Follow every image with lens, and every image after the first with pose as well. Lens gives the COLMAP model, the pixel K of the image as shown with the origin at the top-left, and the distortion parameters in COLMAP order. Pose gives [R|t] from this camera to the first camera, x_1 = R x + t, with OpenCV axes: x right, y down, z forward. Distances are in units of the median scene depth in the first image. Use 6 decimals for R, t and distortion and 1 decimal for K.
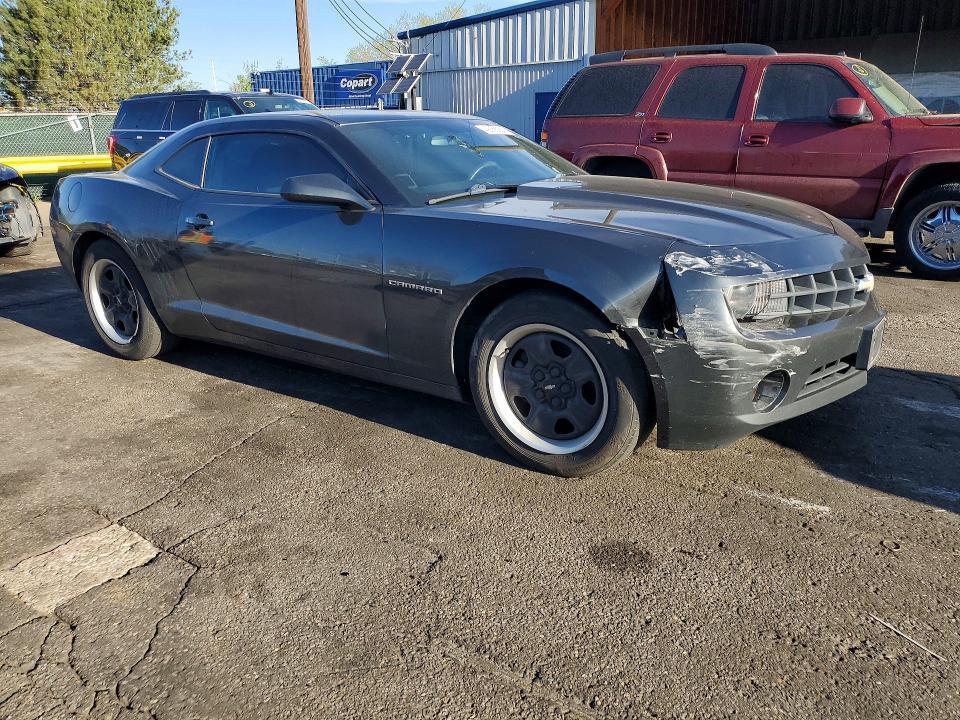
lens RADIAL K [[748.9, 0, 478.5], [0, 748.9, 359.2], [0, 0, 1]] dist [0.015062, -0.009446]
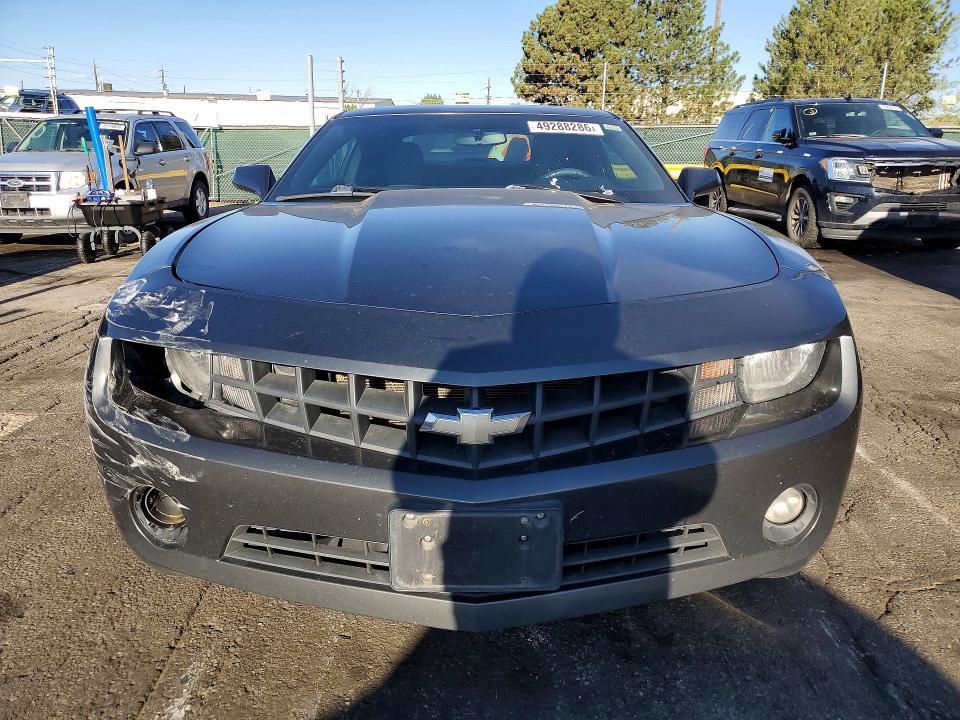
lens RADIAL K [[748.9, 0, 478.7], [0, 748.9, 358.9], [0, 0, 1]] dist [0.015062, -0.009446]
pose [[0.568196, 0.247301, -0.784854, 0.087259], [-0.263262, 0.958276, 0.111356, -0.019726], [0.779645, 0.143350, 0.609594, 0.069446]]
